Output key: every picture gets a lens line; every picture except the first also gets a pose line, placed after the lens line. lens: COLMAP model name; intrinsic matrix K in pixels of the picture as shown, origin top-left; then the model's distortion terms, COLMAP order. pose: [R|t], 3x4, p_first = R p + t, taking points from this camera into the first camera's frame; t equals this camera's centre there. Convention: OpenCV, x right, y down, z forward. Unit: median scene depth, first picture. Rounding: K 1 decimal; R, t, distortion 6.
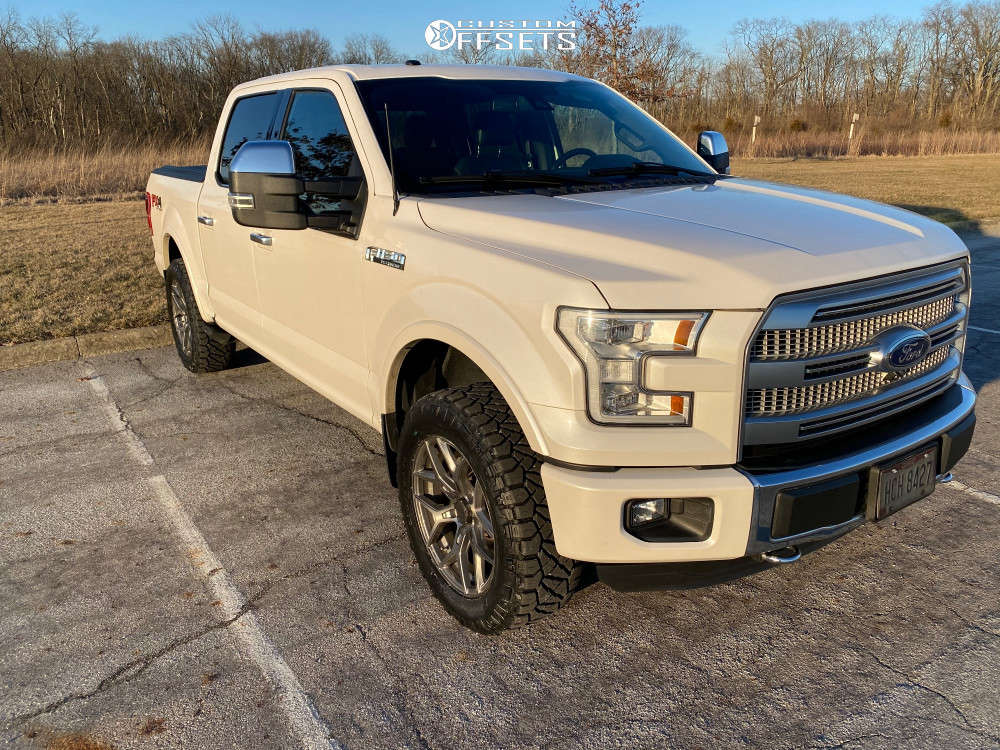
lens RADIAL K [[769.8, 0, 509.2], [0, 769.8, 382.2], [0, 0, 1]] dist [0.020259, -0.016020]
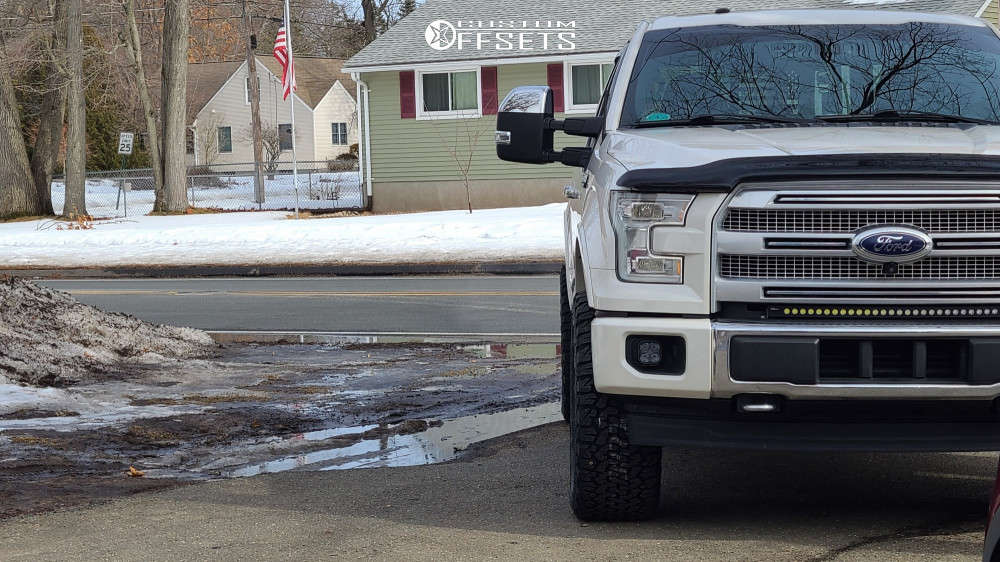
lens RADIAL K [[2260.0, 0, 497.0], [0, 2260.0, 286.9], [0, 0, 1]] dist [0.162936, 0.000000]
pose [[0.813346, 0.038374, -0.580514, 1.451058], [-0.184048, 0.963548, -0.194170, 0.568733], [0.551902, 0.264770, 0.790760, -1.424034]]
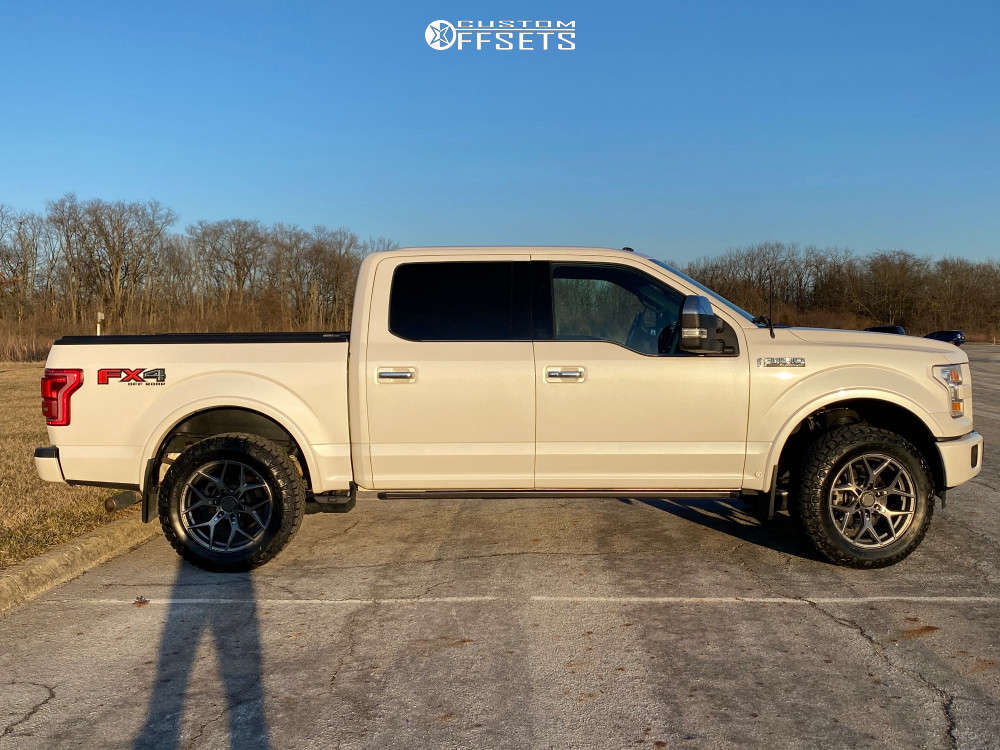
lens RADIAL K [[1013.8, 0, 498.5], [0, 1013.8, 374.2], [0, 0, 1]] dist [0.019422, 0.000000]
pose [[0.595194, -0.029360, 0.803045, -2.024052], [0.250253, 0.956409, -0.150513, 0.033688], [-0.763621, 0.290549, 0.576597, 0.192738]]
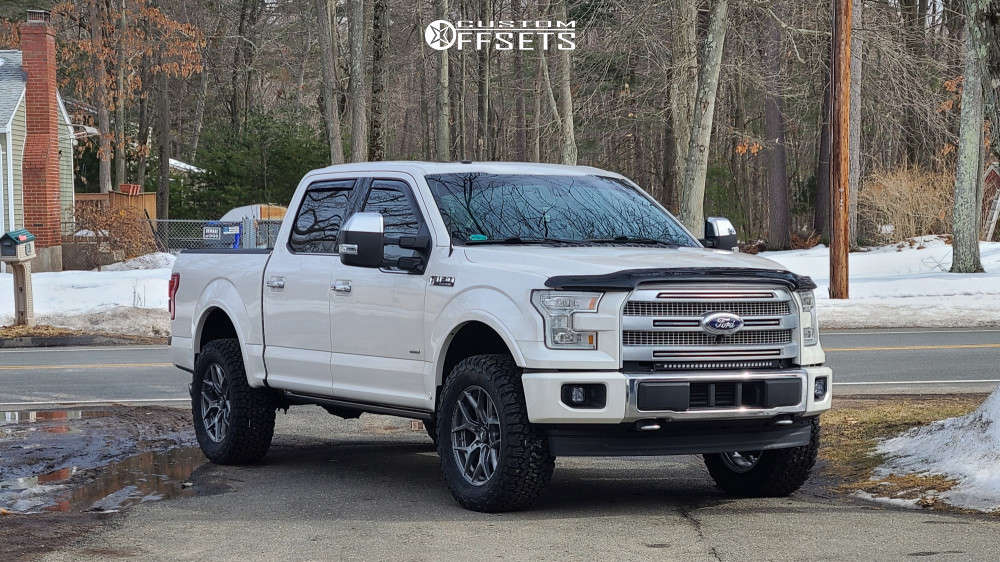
lens RADIAL K [[2260.0, 0, 500.7], [0, 2260.0, 286.3], [0, 0, 1]] dist [0.162936, 0.000000]
pose [[0.994962, 0.017086, -0.098782, 0.377586], [-0.045049, 0.956475, -0.288317, 1.065391], [0.089556, 0.291315, 0.952426, -3.080917]]
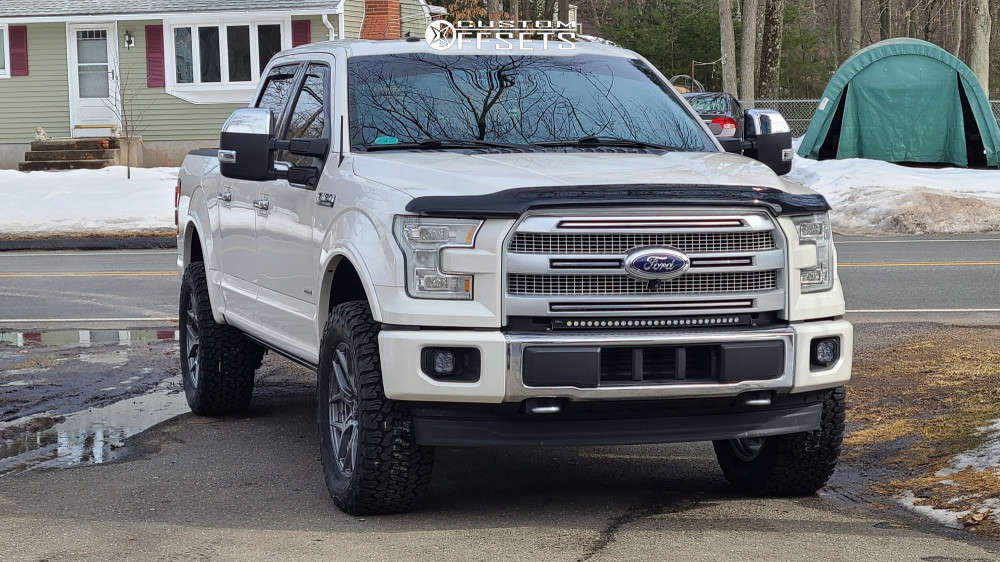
lens RADIAL K [[2260.0, 0, 478.7], [0, 2260.0, 254.8], [0, 0, 1]] dist [0.162936, 0.000000]
pose [[0.949309, 0.029453, -0.312960, 1.040802], [-0.106872, 0.966535, -0.233215, 0.637234], [0.295618, 0.254839, 0.920688, -1.912676]]
